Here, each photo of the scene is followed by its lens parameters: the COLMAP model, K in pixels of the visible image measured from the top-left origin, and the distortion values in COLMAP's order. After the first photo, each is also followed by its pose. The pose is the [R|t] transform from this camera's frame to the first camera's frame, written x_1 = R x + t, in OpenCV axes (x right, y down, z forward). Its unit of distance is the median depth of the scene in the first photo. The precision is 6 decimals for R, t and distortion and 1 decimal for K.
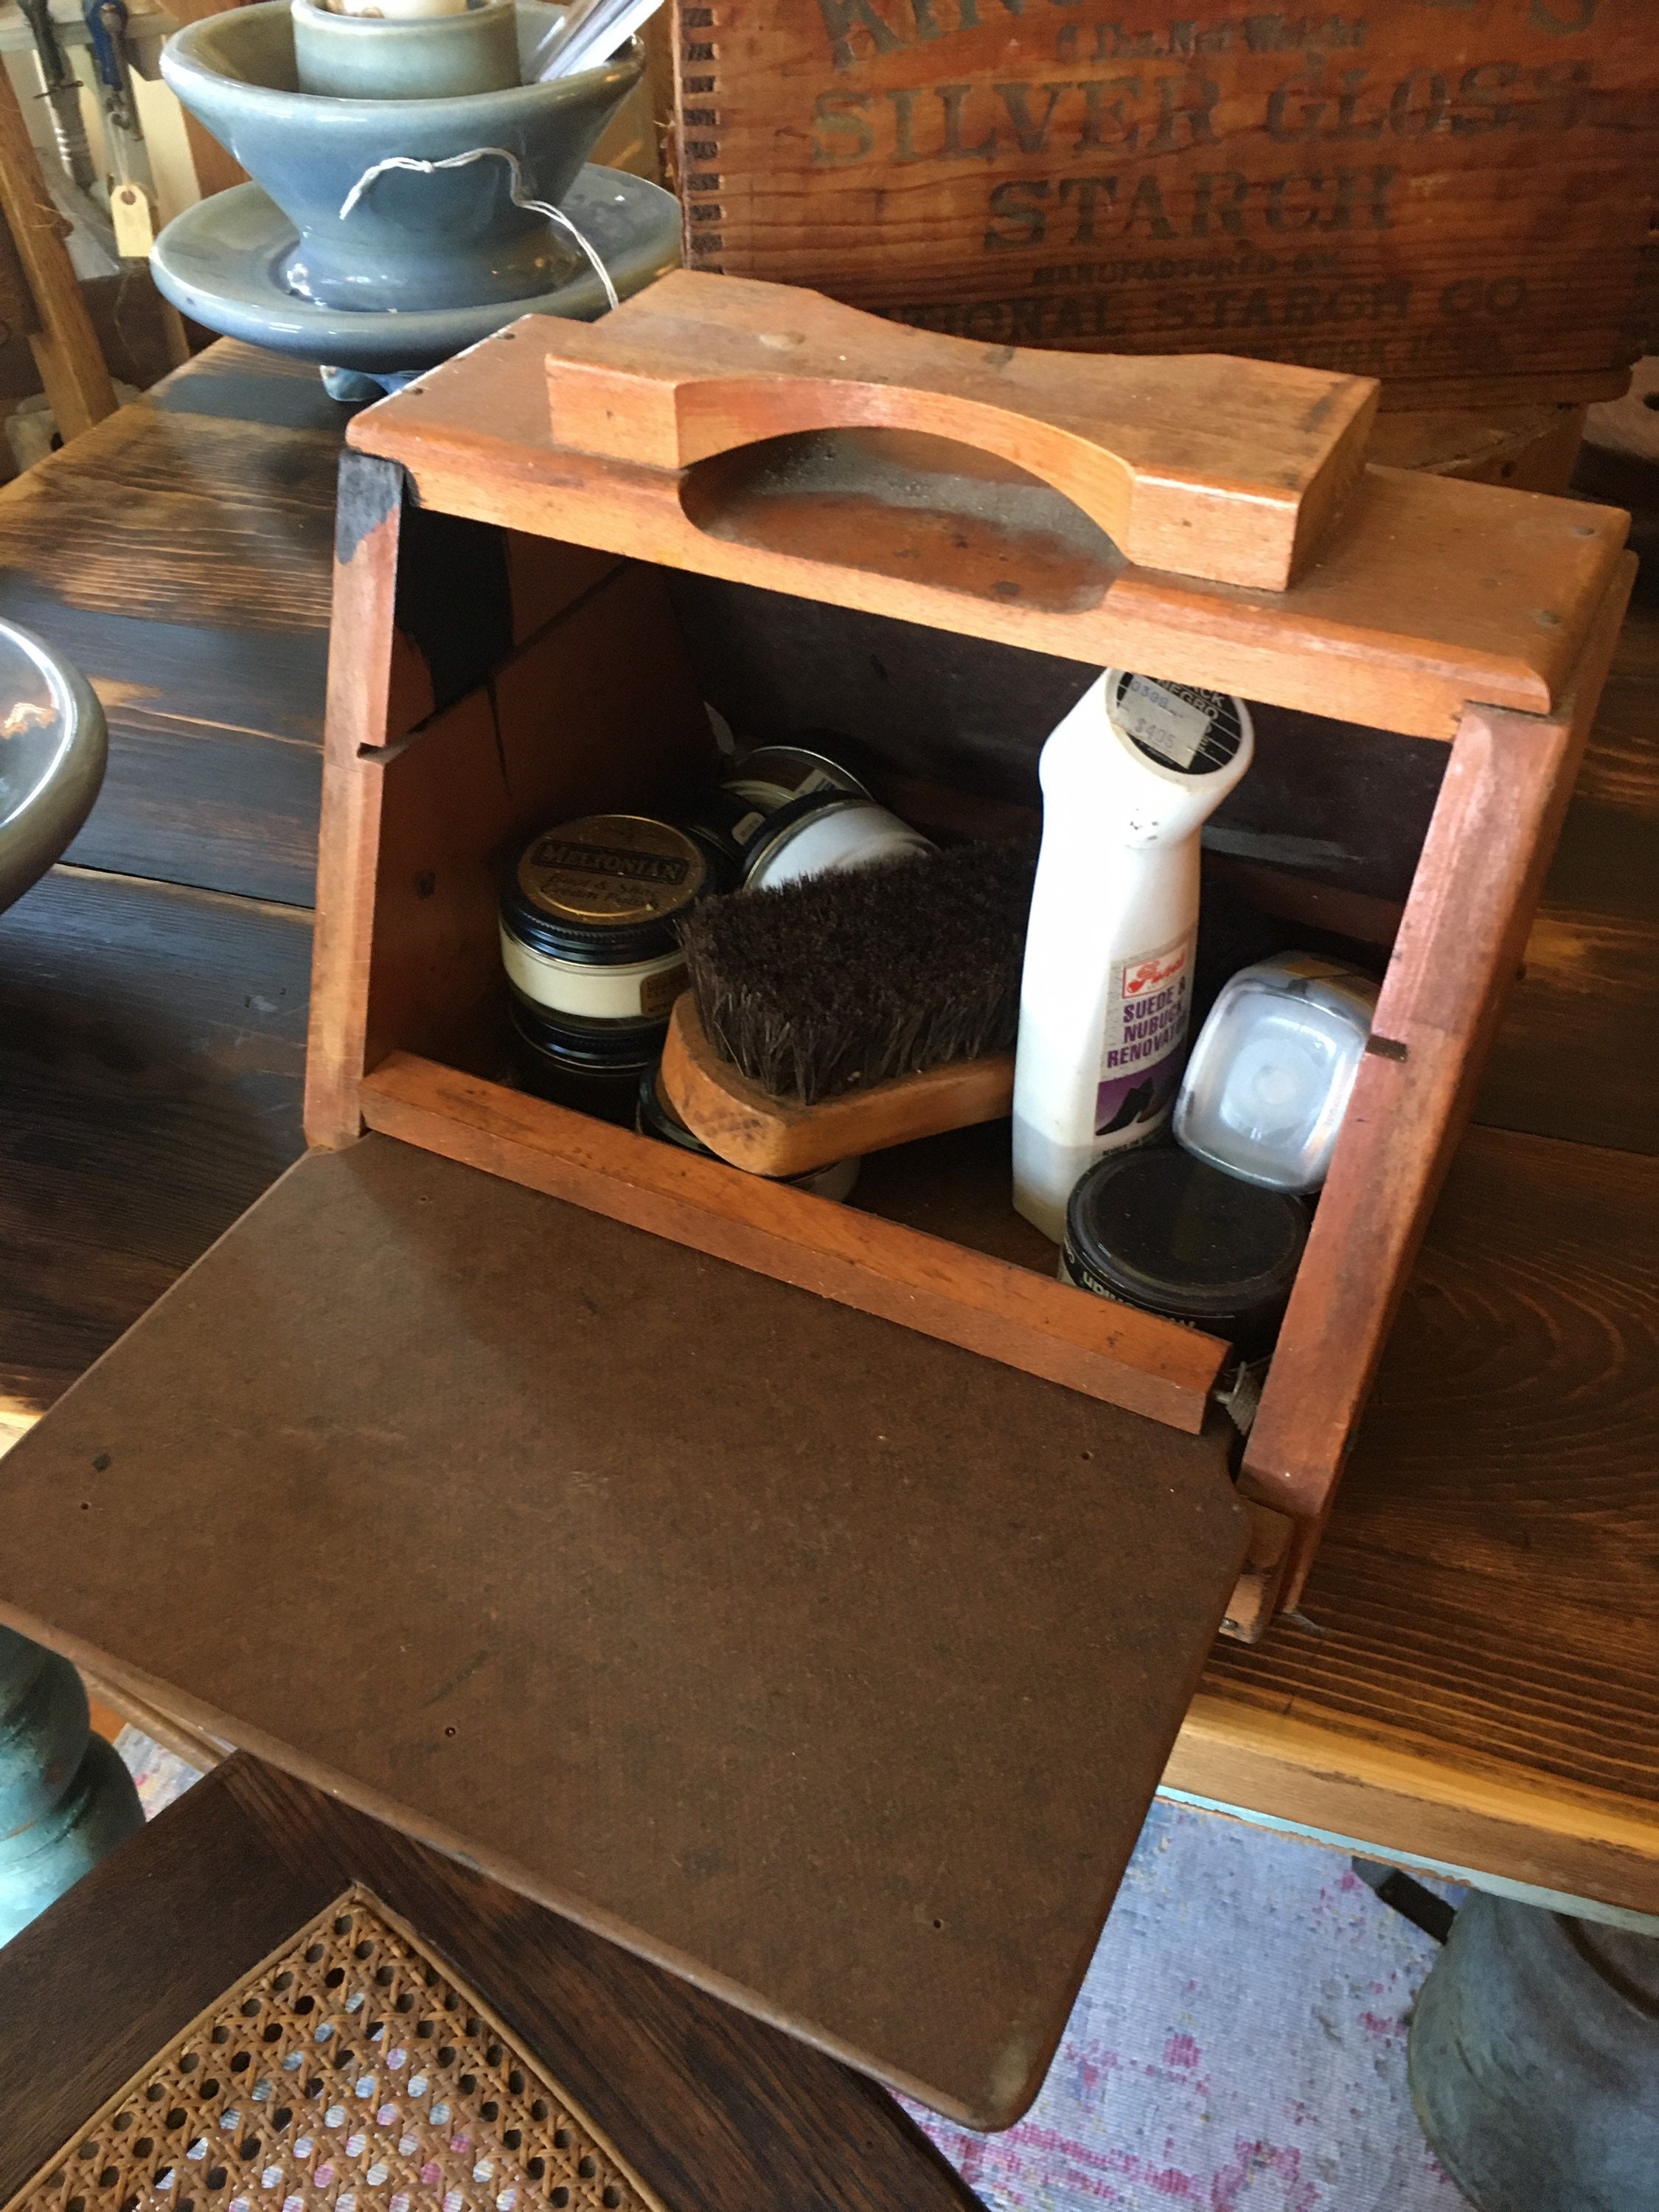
lens RADIAL K [[1884.8, 0, 829.5], [0, 1884.8, 1106.0], [0, 0, 1]] dist [0.061469, -0.108644]
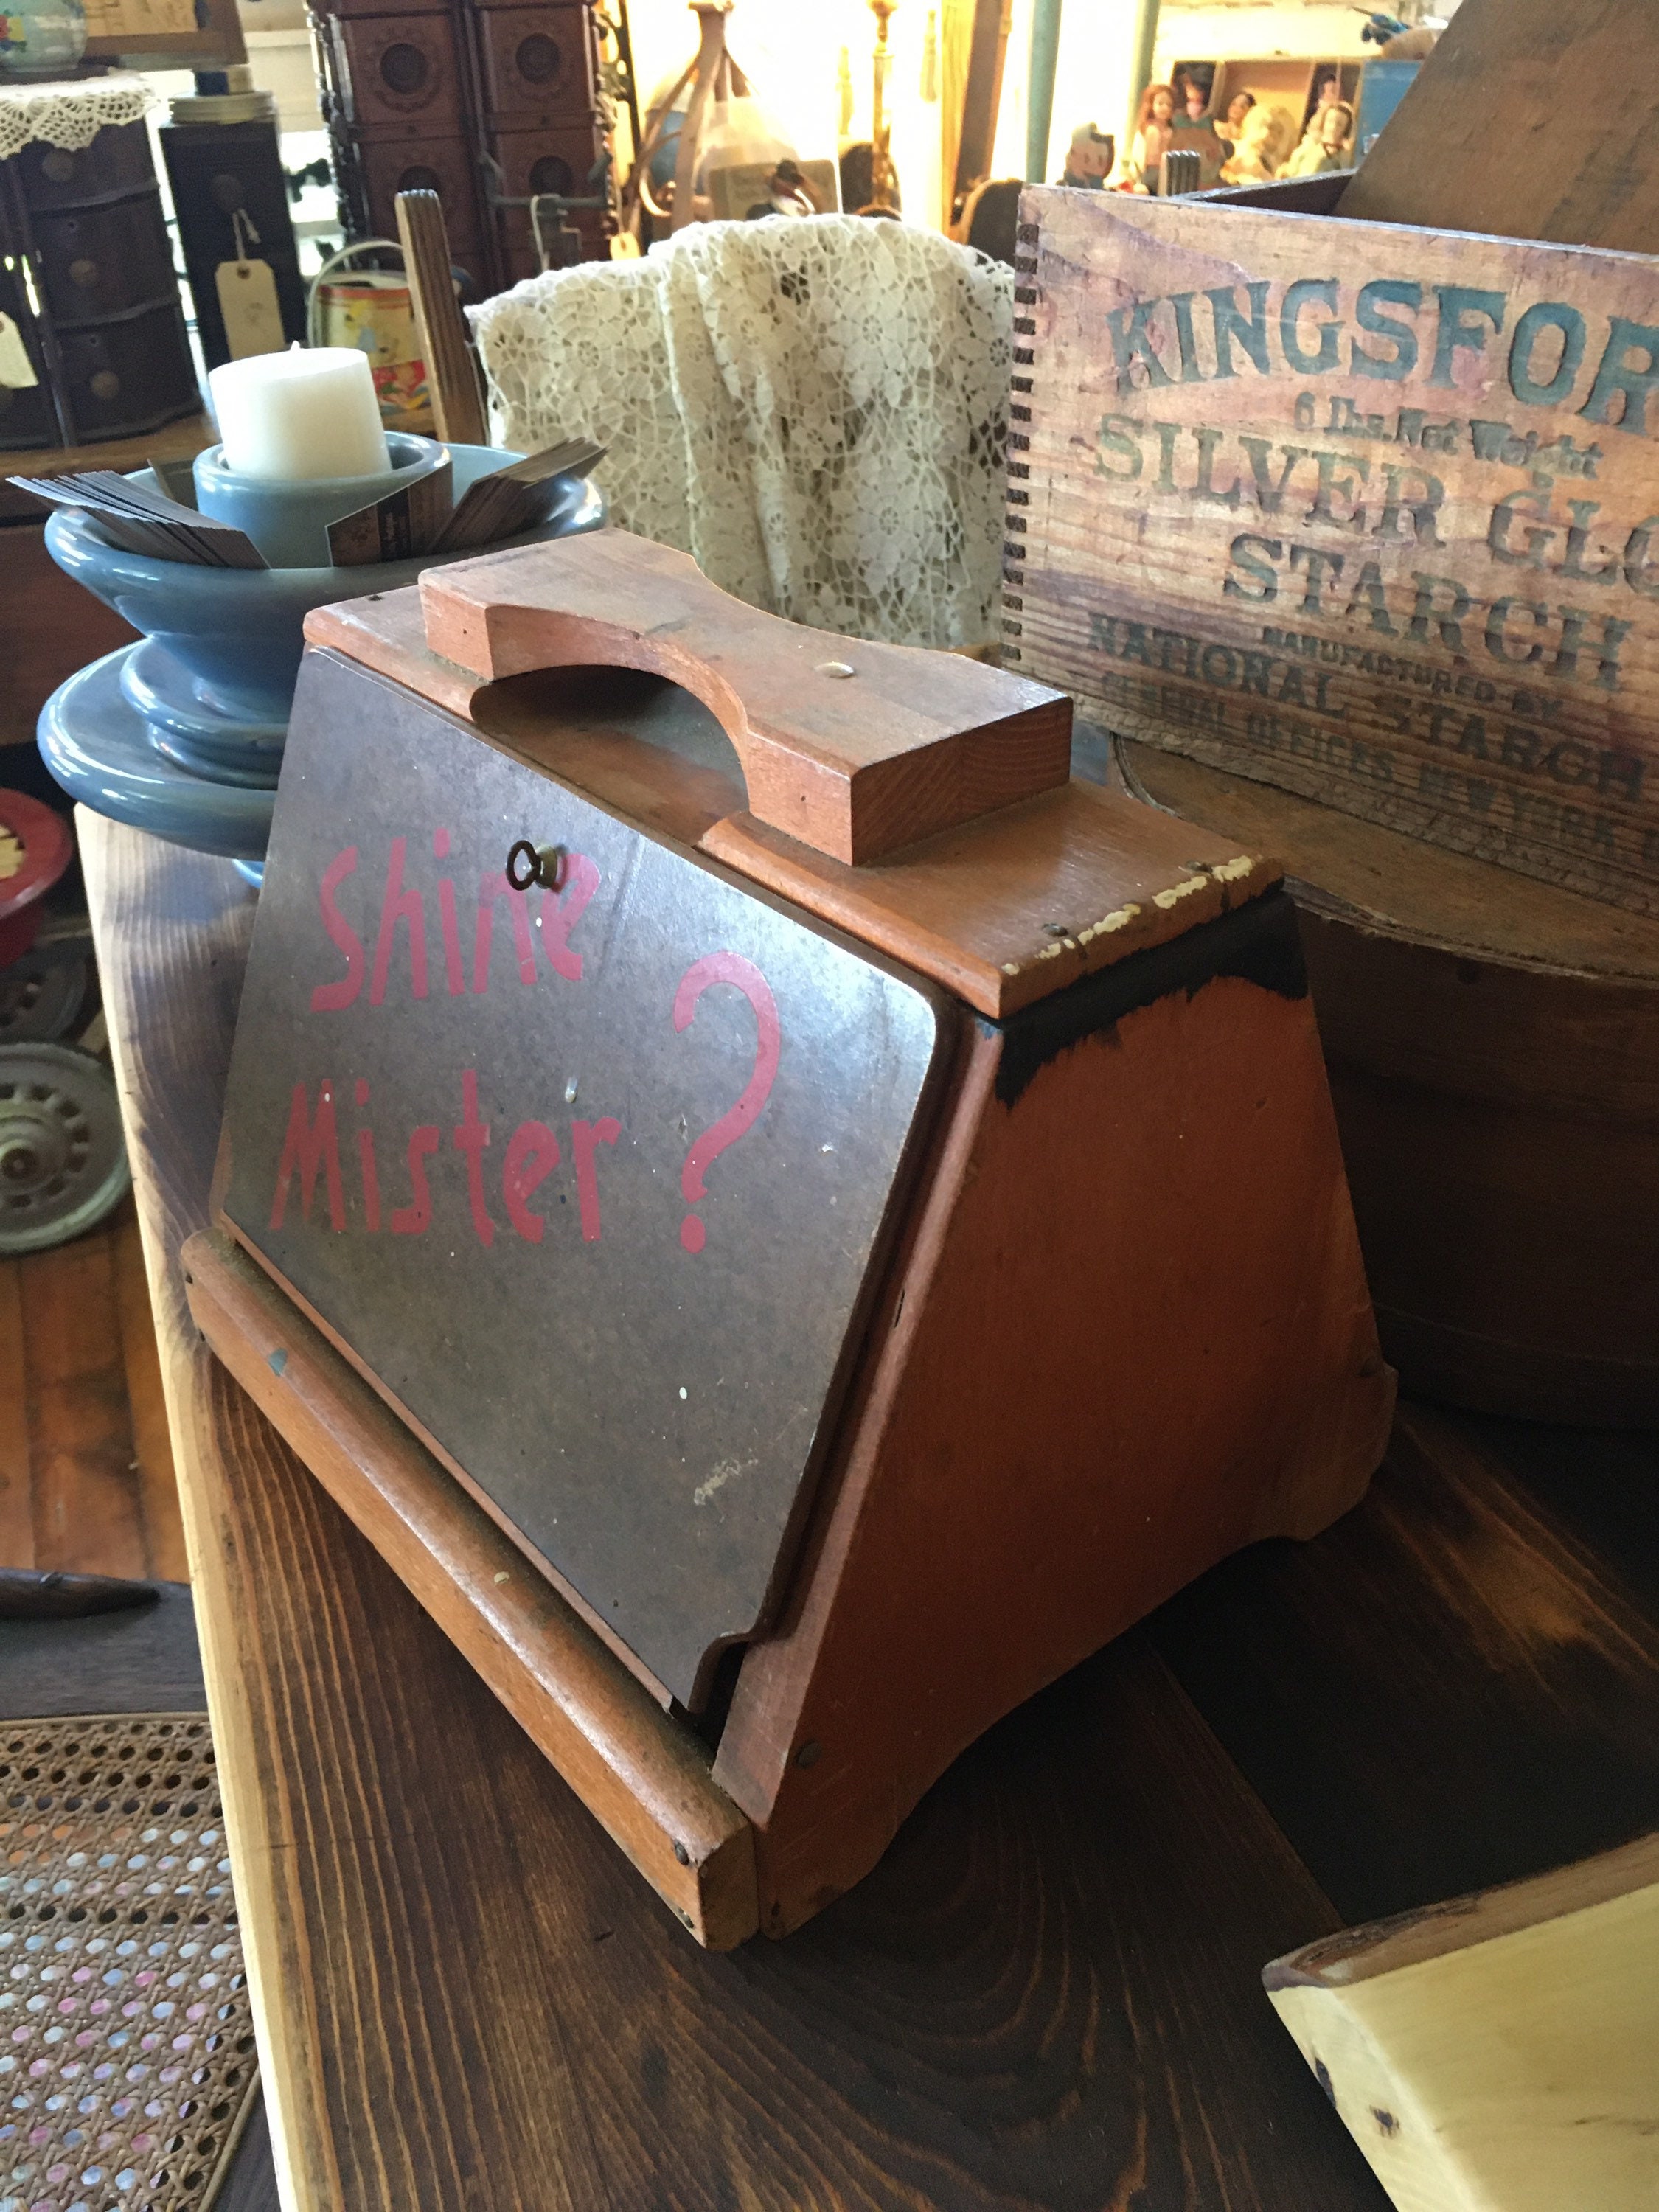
lens RADIAL K [[1884.8, 0, 829.5], [0, 1884.8, 1106.0], [0, 0, 1]] dist [0.061469, -0.108644]
pose [[0.617867, 0.422572, -0.663079, 0.726411], [-0.512281, 0.856103, 0.068232, -0.189943], [0.596496, 0.297525, 0.745433, 0.231148]]
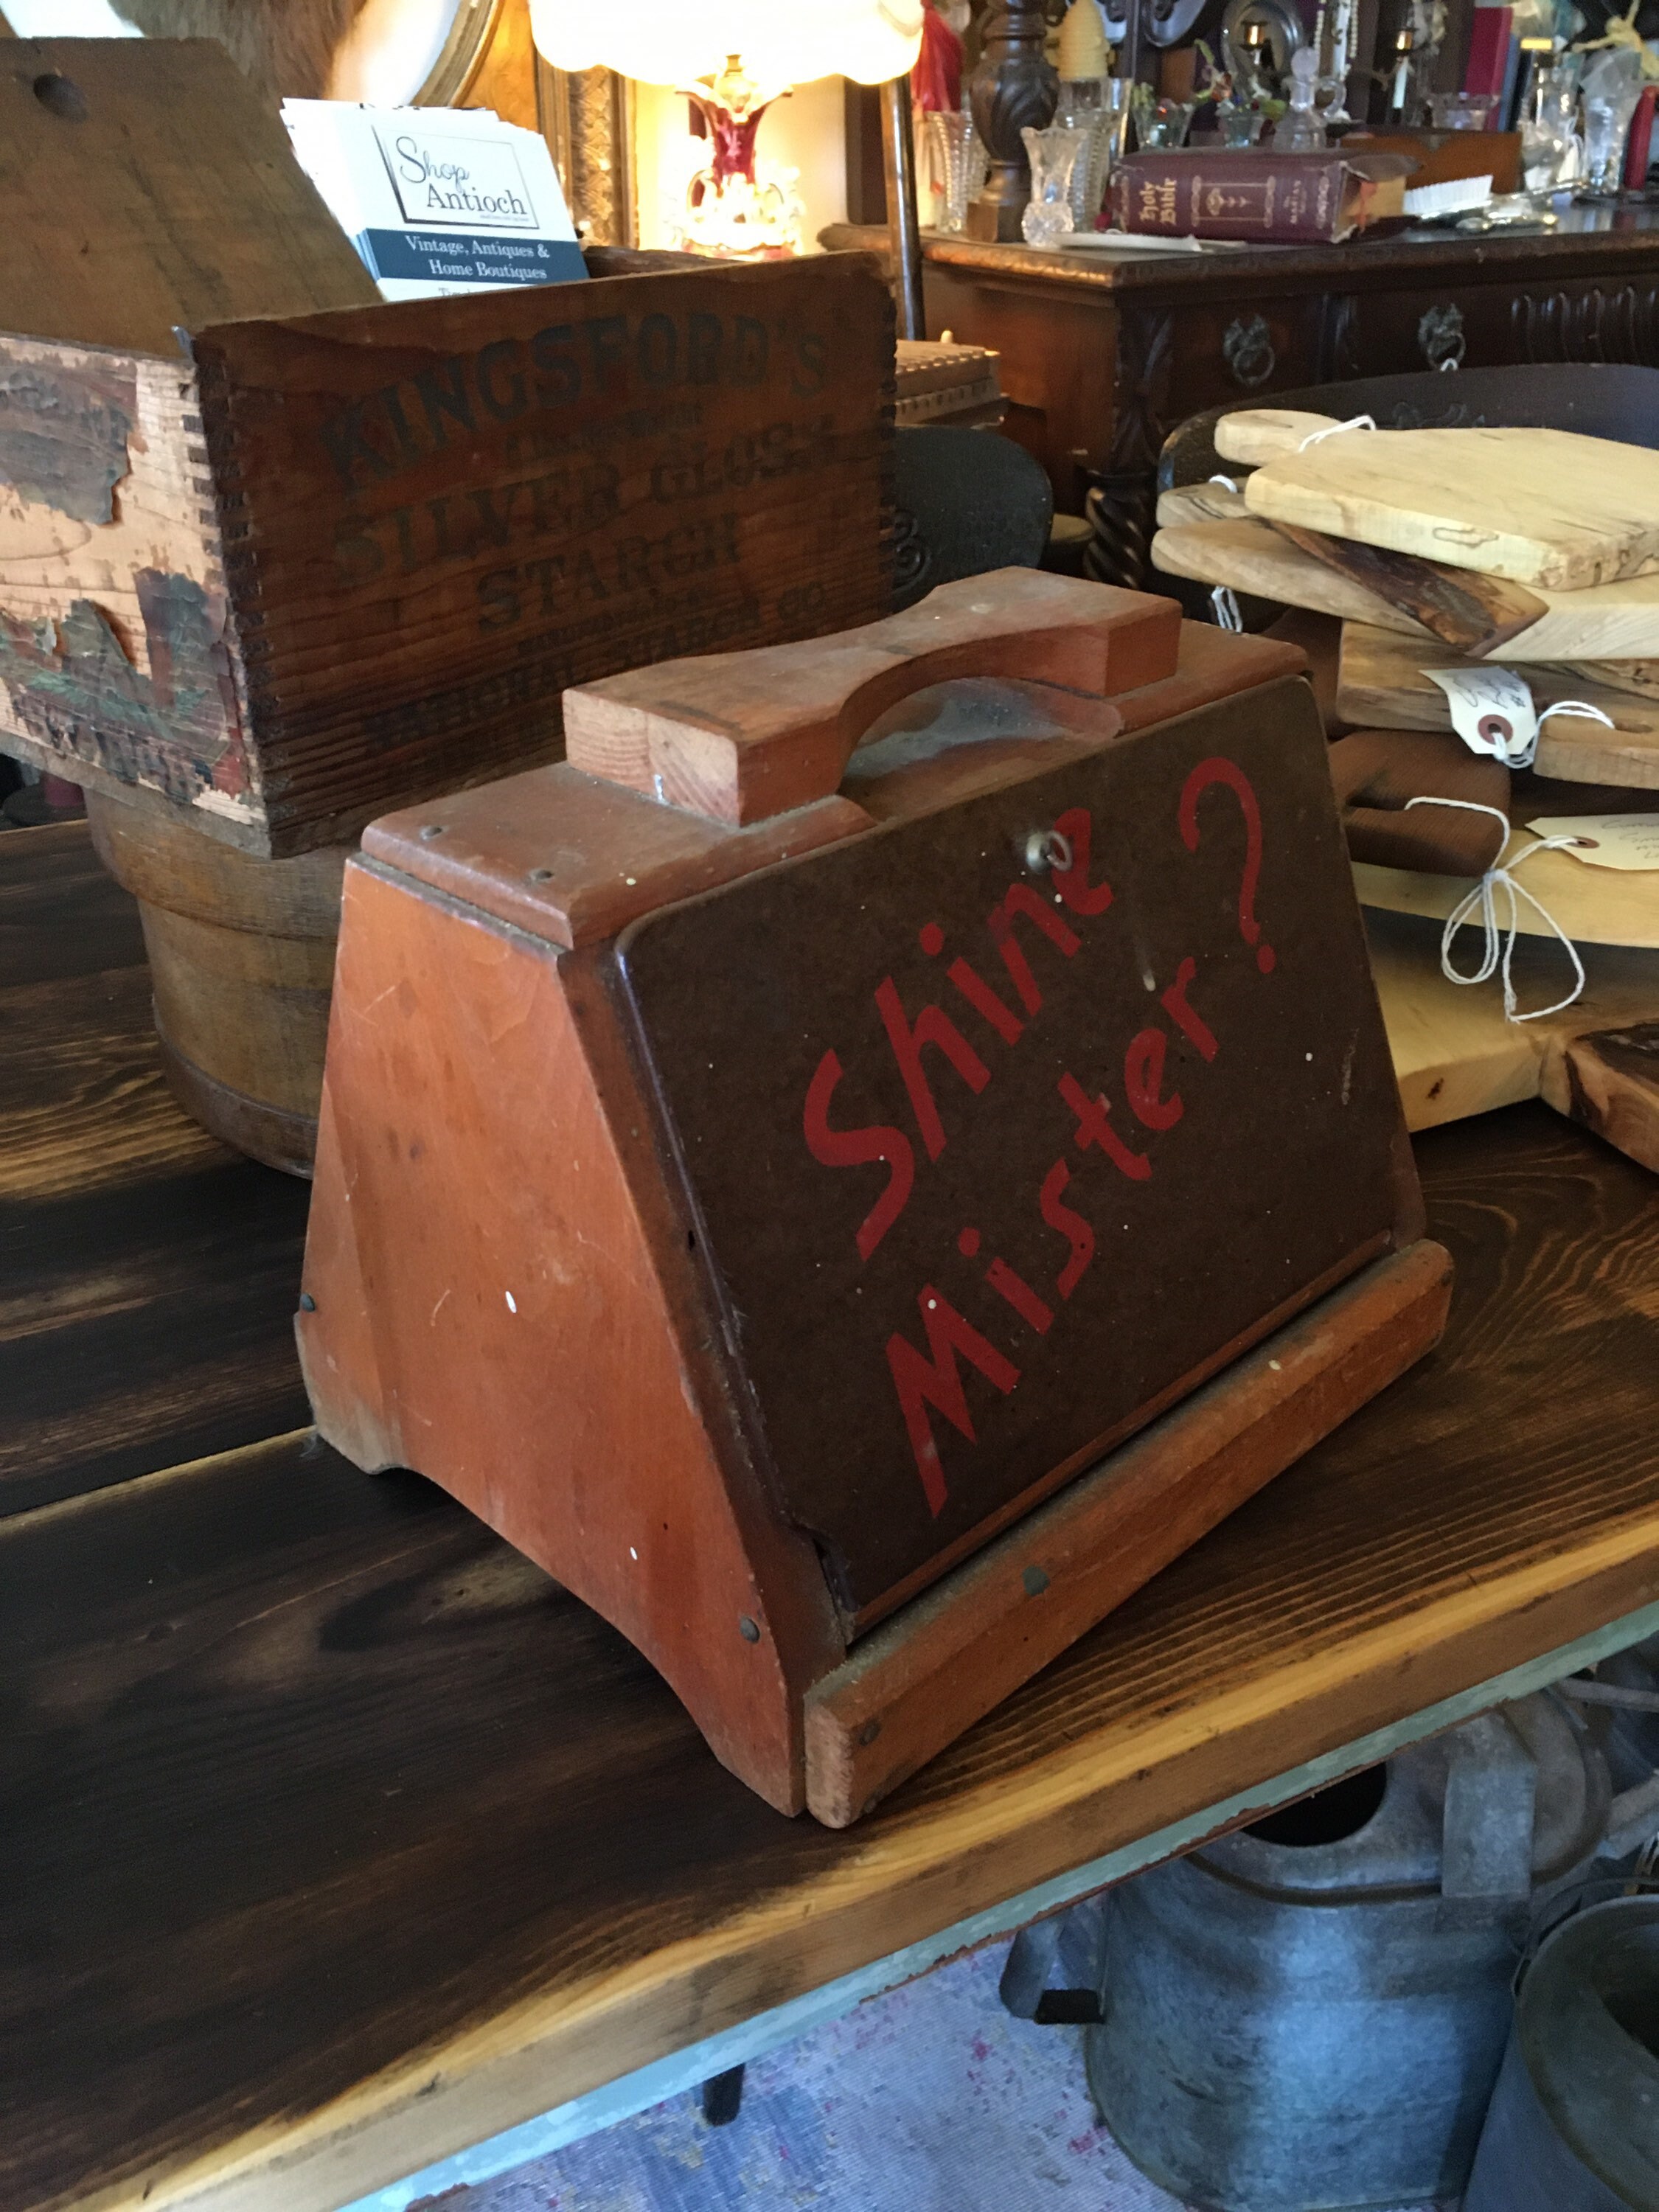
lens RADIAL K [[1884.8, 0, 829.5], [0, 1884.8, 1106.0], [0, 0, 1]] dist [0.061469, -0.108644]
pose [[0.719669, -0.336295, 0.607439, -0.535774], [0.463058, 0.884362, -0.059004, -0.053236], [-0.517354, 0.323743, 0.792172, 0.120430]]
